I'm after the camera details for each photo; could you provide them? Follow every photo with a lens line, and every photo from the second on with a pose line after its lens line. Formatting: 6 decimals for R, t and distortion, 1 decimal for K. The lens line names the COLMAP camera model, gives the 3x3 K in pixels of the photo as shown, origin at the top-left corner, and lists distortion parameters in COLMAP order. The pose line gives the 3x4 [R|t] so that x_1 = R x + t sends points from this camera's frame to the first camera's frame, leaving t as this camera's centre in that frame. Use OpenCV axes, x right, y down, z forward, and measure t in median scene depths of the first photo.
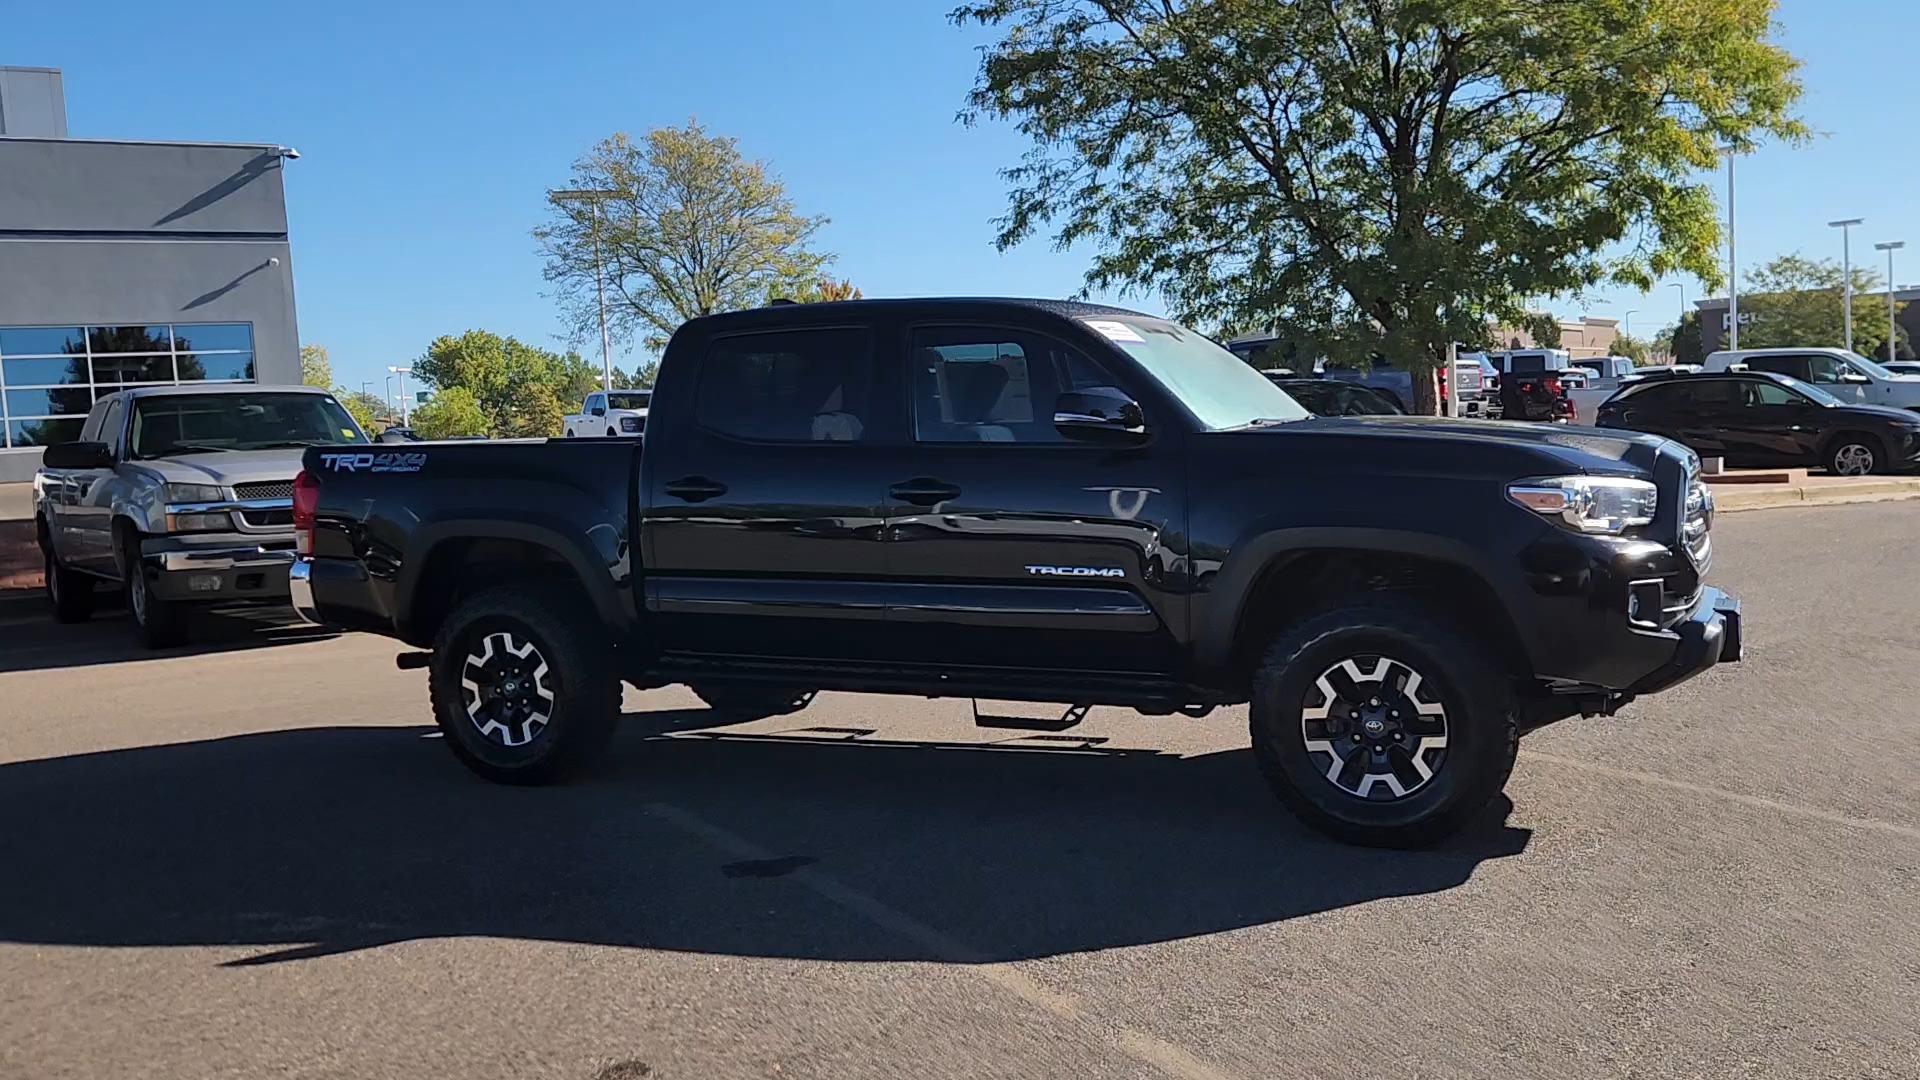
lens RADIAL K [[1732.8, 0, 949.7], [0, 1732.8, 547.8], [0, 0, 1]] dist [0.040591, -0.031120]
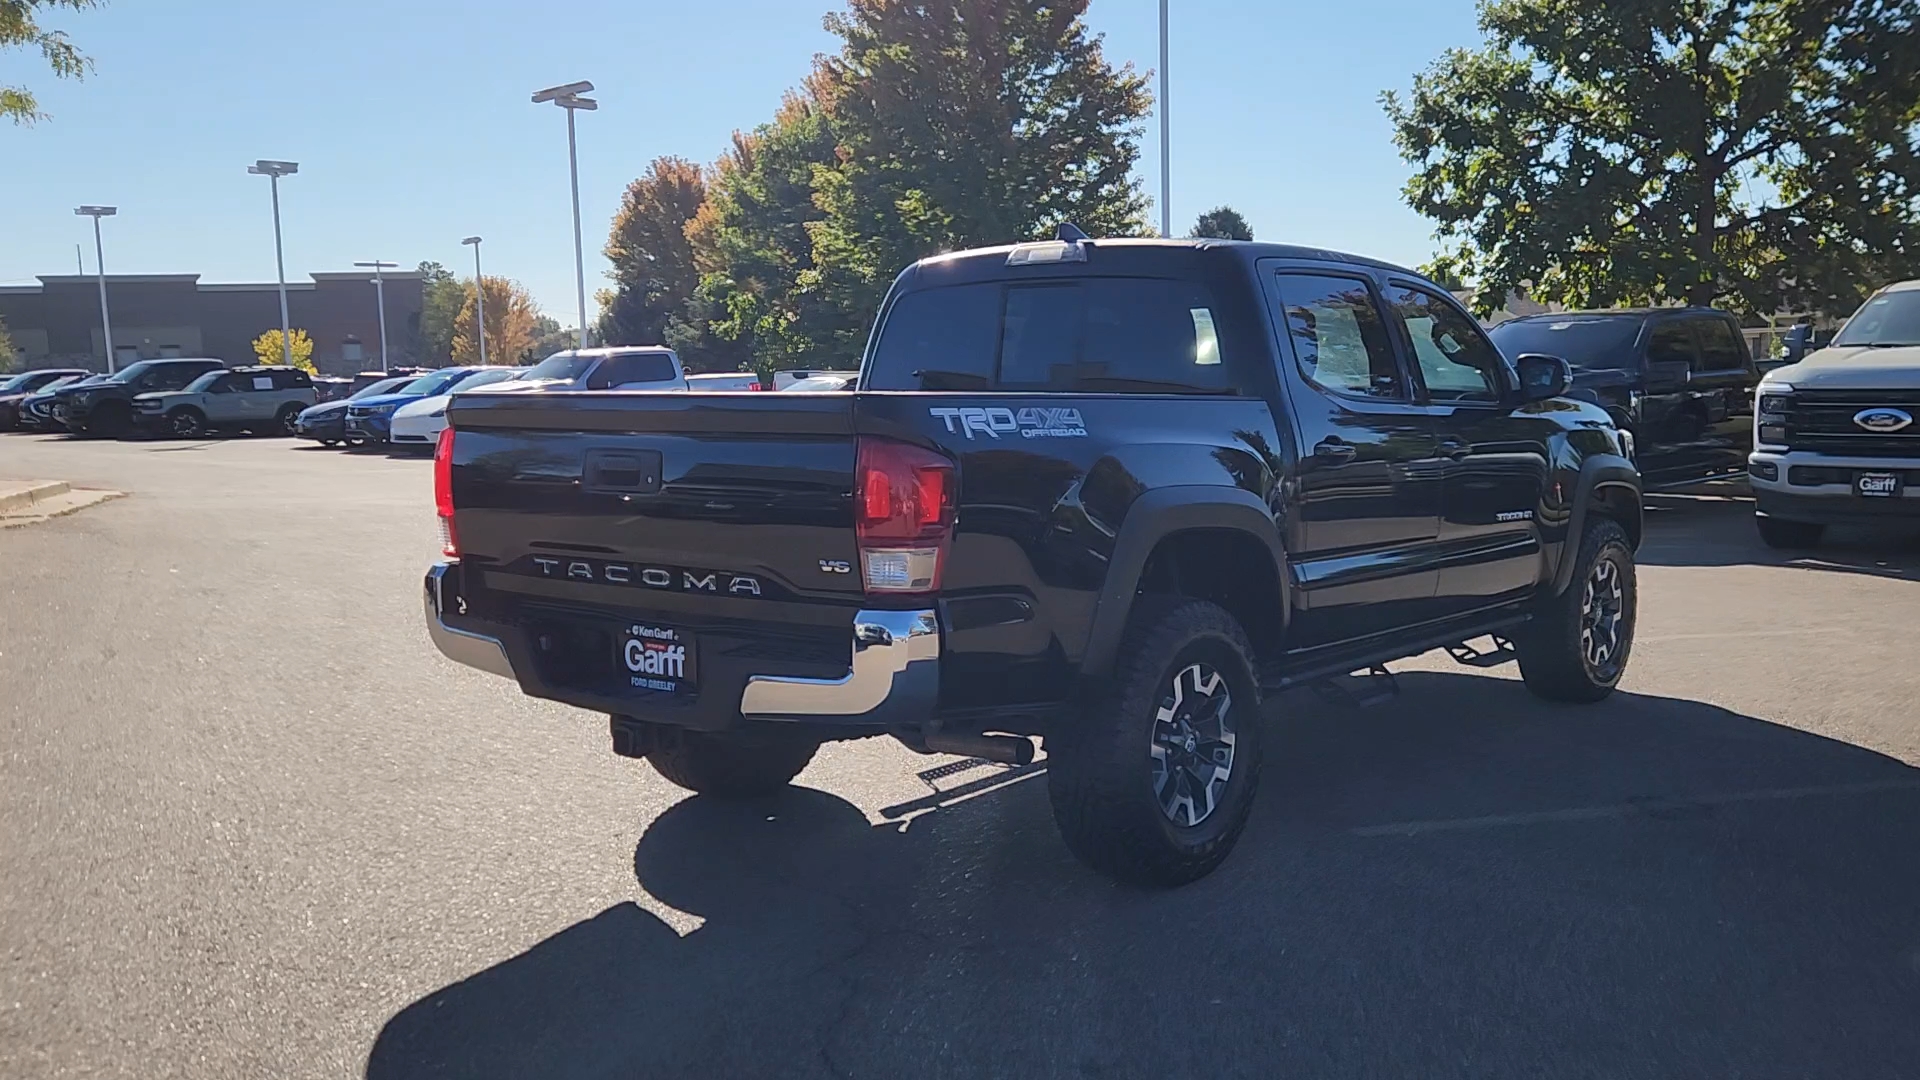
lens RADIAL K [[1732.8, 0, 949.7], [0, 1732.8, 547.8], [0, 0, 1]] dist [0.040591, -0.031120]
pose [[0.229812, -0.060894, 0.971328, -0.944482], [0.068983, 0.996550, 0.046154, -0.036728], [-0.970787, 0.056399, 0.233220, 0.919058]]
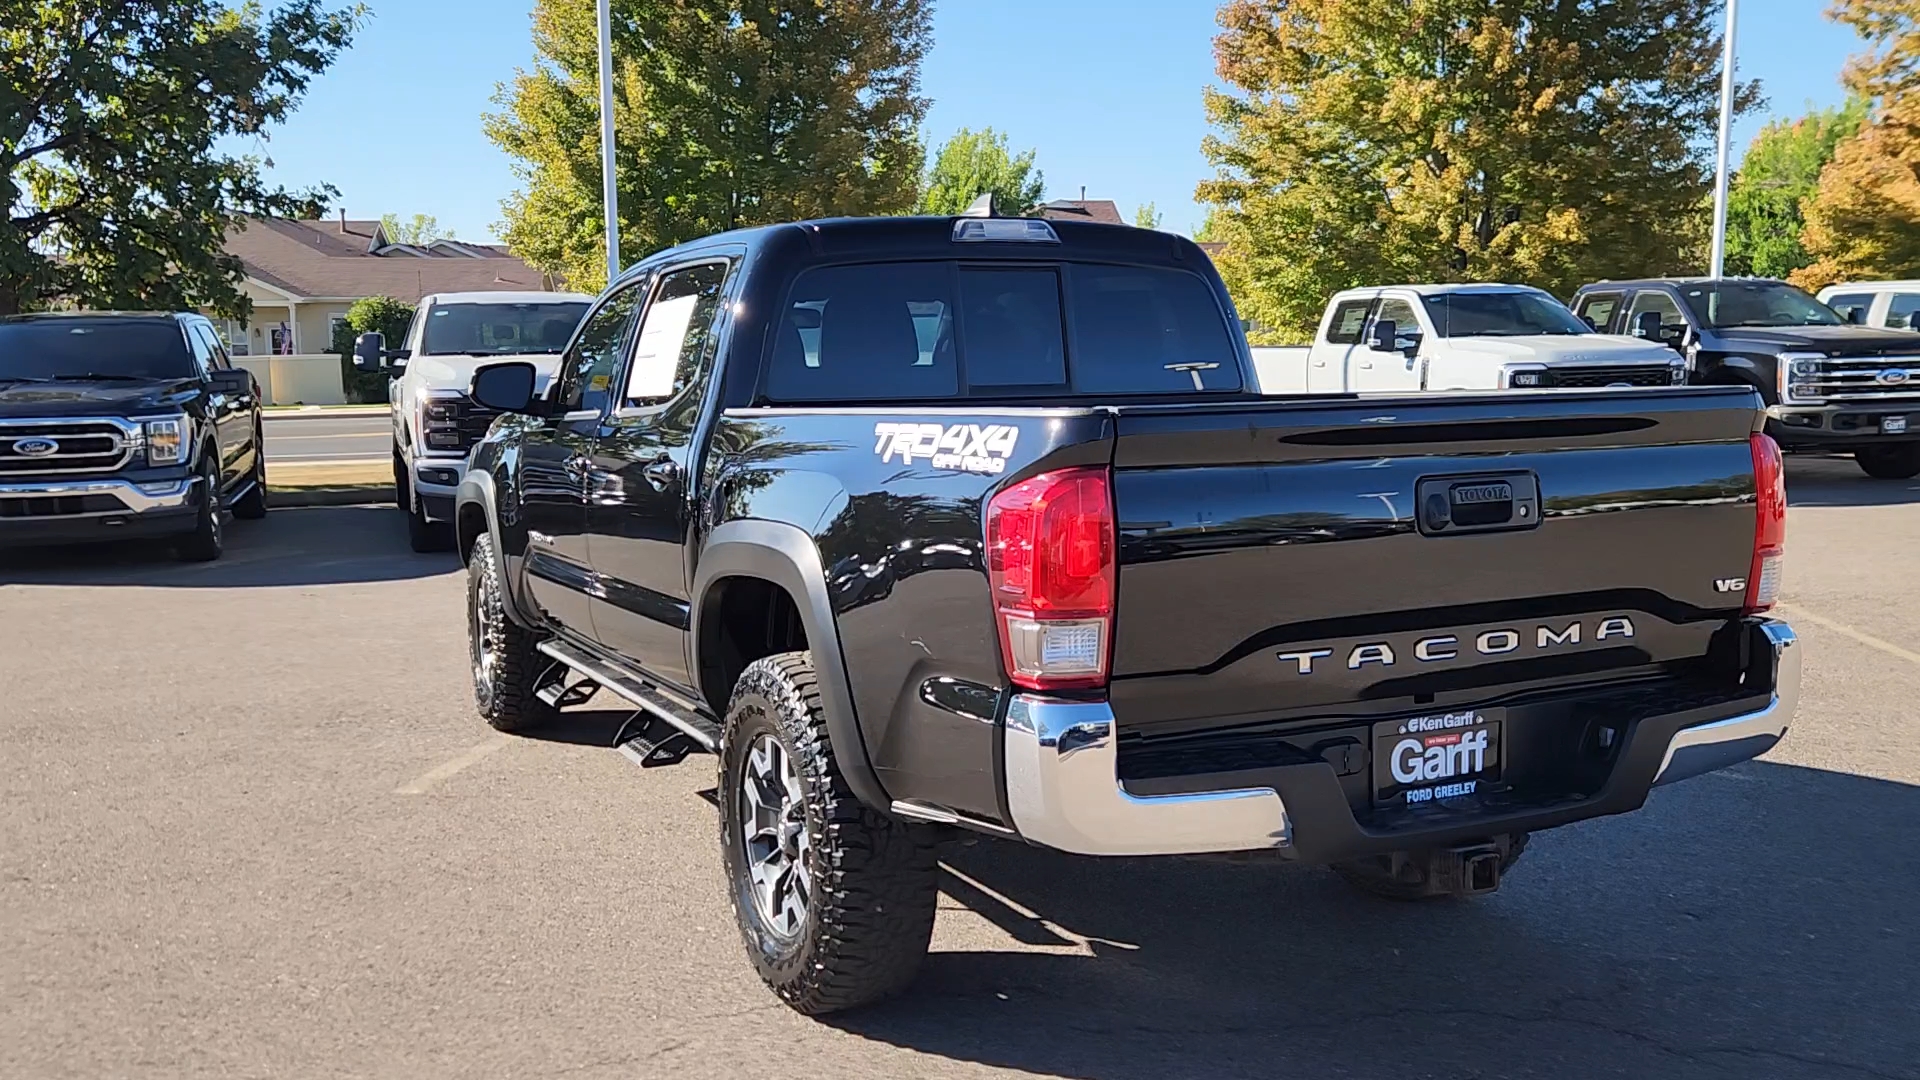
lens RADIAL K [[1732.8, 0, 949.7], [0, 1732.8, 547.8], [0, 0, 1]] dist [0.040591, -0.031120]
pose [[-0.774124, -0.017211, 0.632800, -0.537924], [0.091462, 0.986101, 0.138708, -0.109051], [-0.626392, 0.165254, -0.761790, 1.622694]]
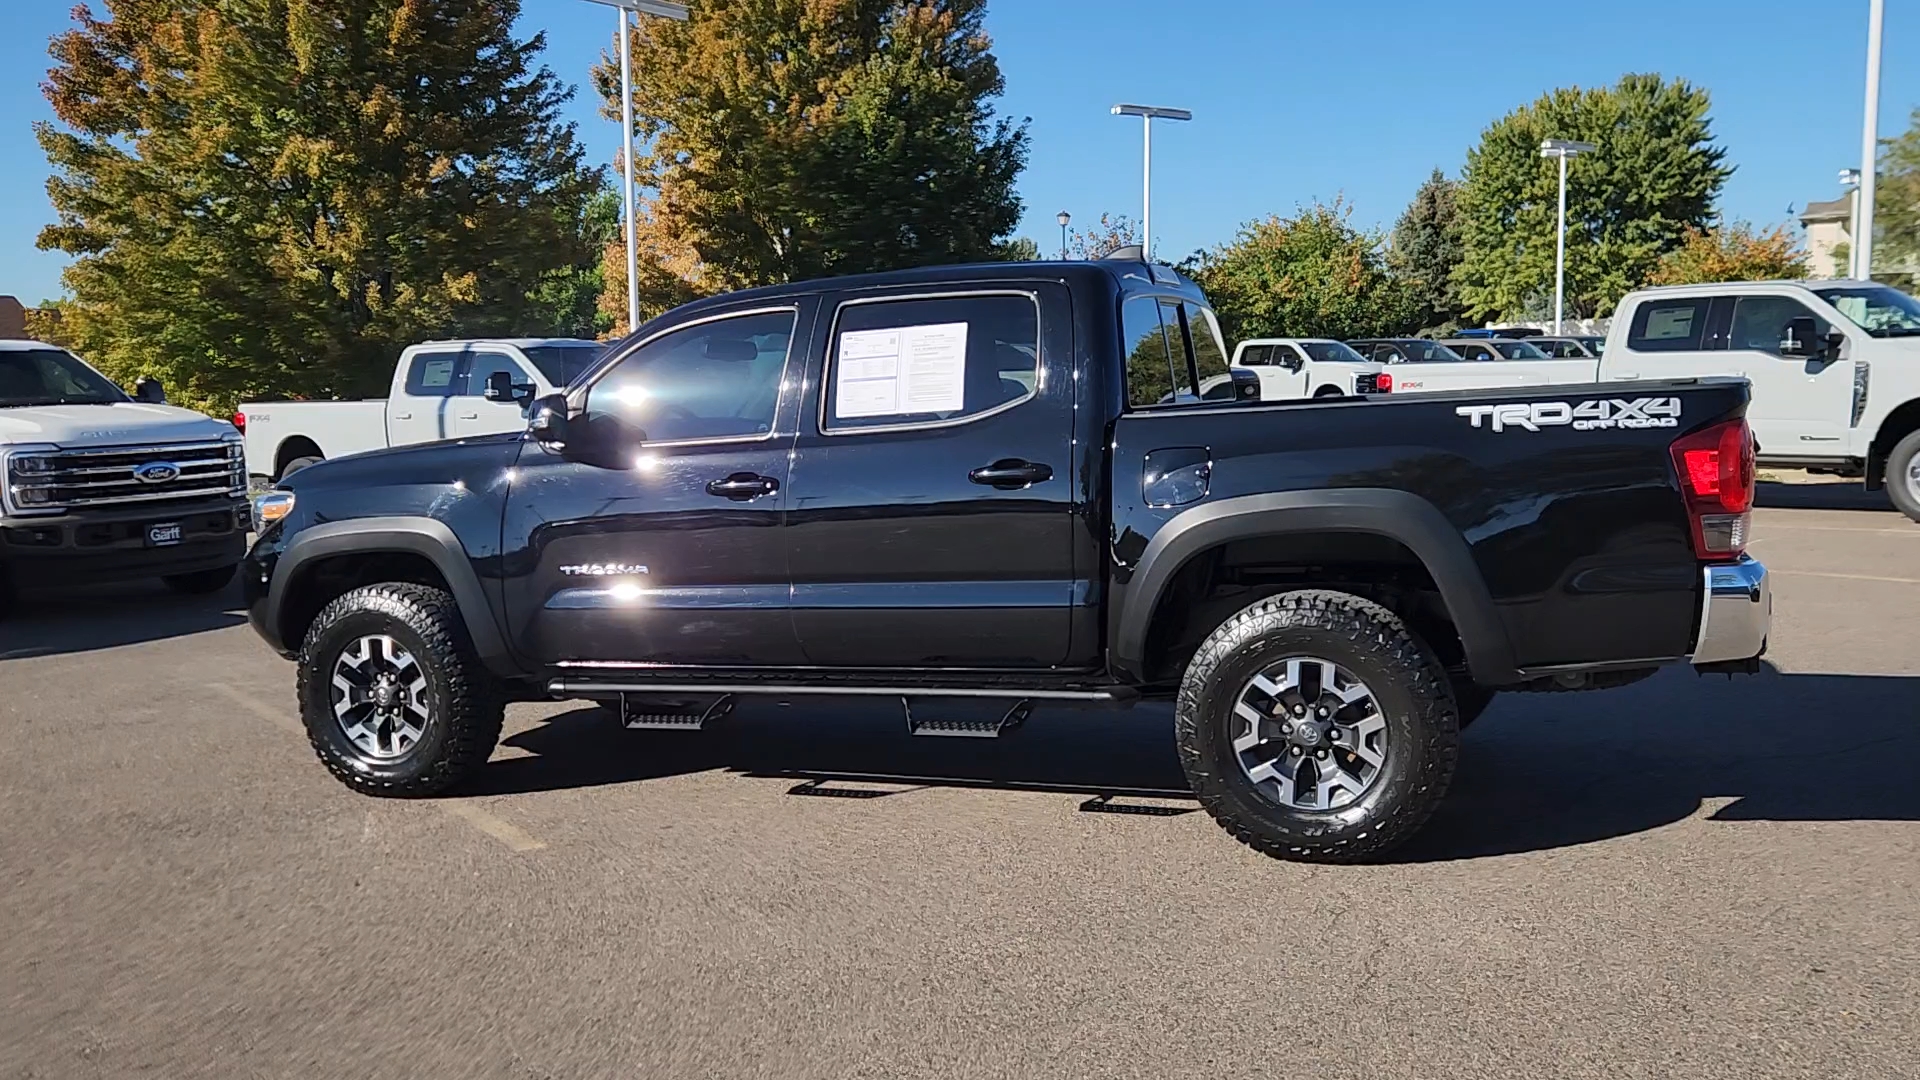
lens RADIAL K [[1733.7, 0, 946.6], [0, 1733.7, 549.8], [0, 0, 1]] dist [0.035428, -0.019433]
pose [[-0.995551, 0.081608, -0.047101, 0.048166], [0.072685, 0.983231, 0.167254, -0.153729], [0.059961, 0.163086, -0.984788, 1.944817]]
